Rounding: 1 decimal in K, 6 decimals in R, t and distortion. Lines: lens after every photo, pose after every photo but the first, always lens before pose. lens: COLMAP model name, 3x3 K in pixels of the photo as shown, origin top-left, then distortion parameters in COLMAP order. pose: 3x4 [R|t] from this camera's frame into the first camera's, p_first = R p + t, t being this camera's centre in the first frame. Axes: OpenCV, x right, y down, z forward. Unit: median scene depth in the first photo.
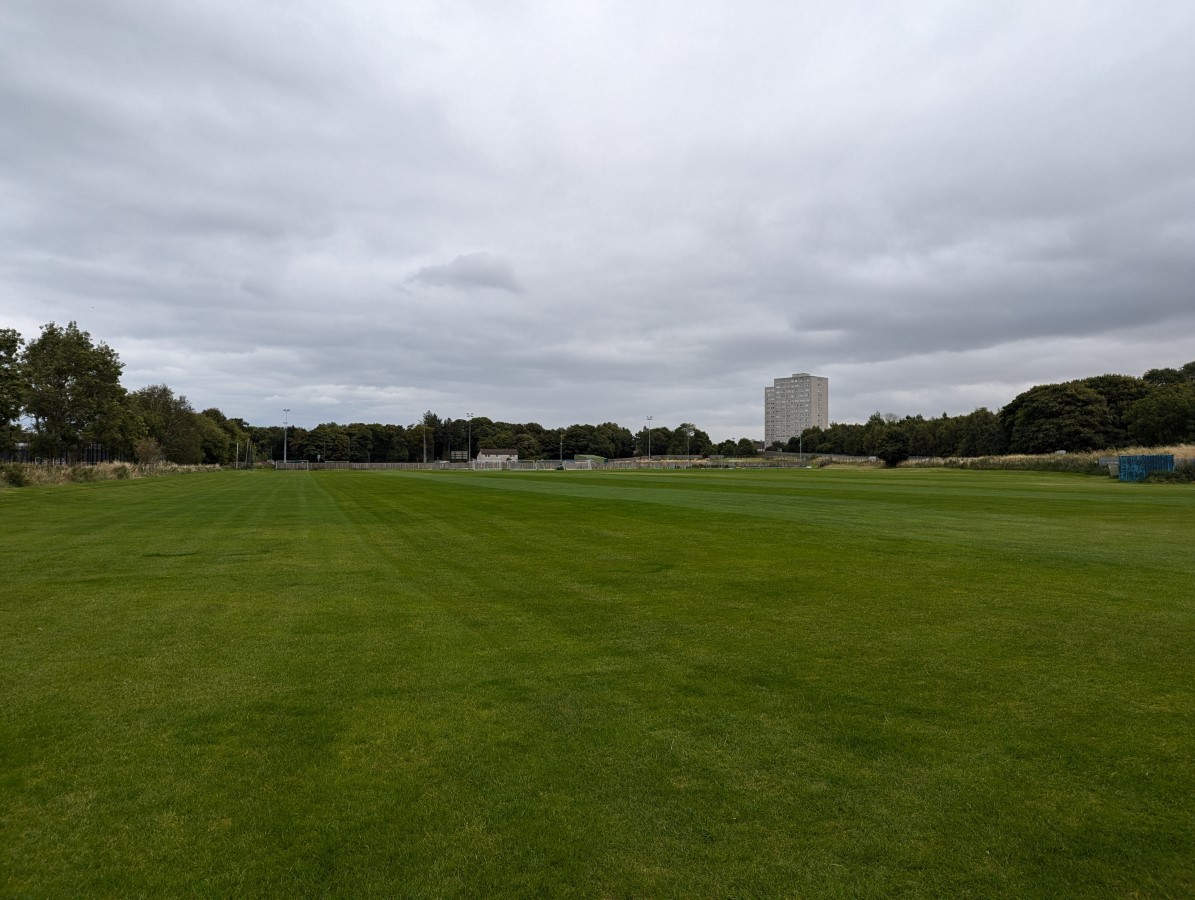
lens RADIAL K [[817.2, 0, 598.9], [0, 817.2, 453.6], [0, 0, 1]] dist [0.018889, -0.008916]
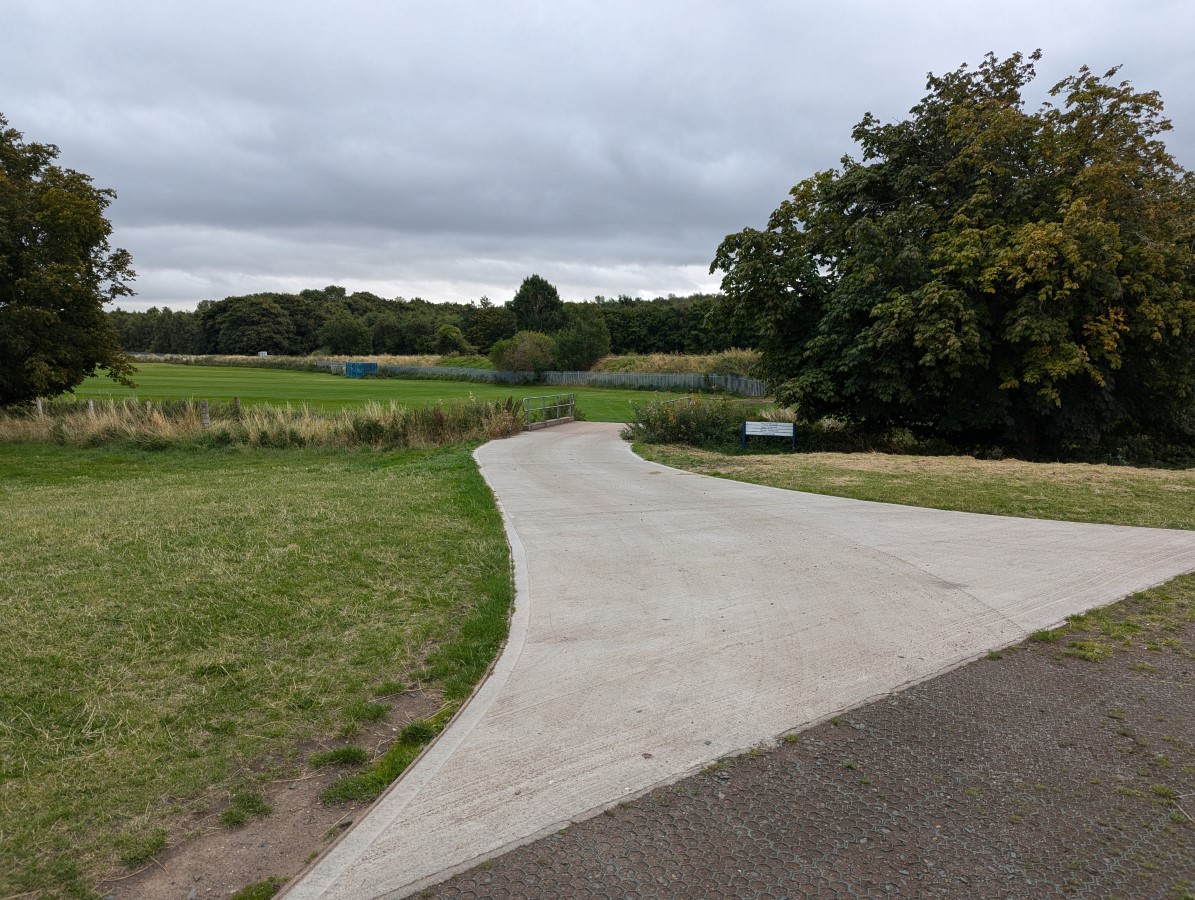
lens RADIAL K [[817.2, 0, 597.8], [0, 817.2, 449.9], [0, 0, 1]] dist [0.018889, -0.008916]
pose [[0.552616, -0.080019, 0.829586, -0.112798], [-0.027672, 0.993070, 0.114221, -0.005859], [-0.832977, -0.086077, 0.546572, -0.082295]]
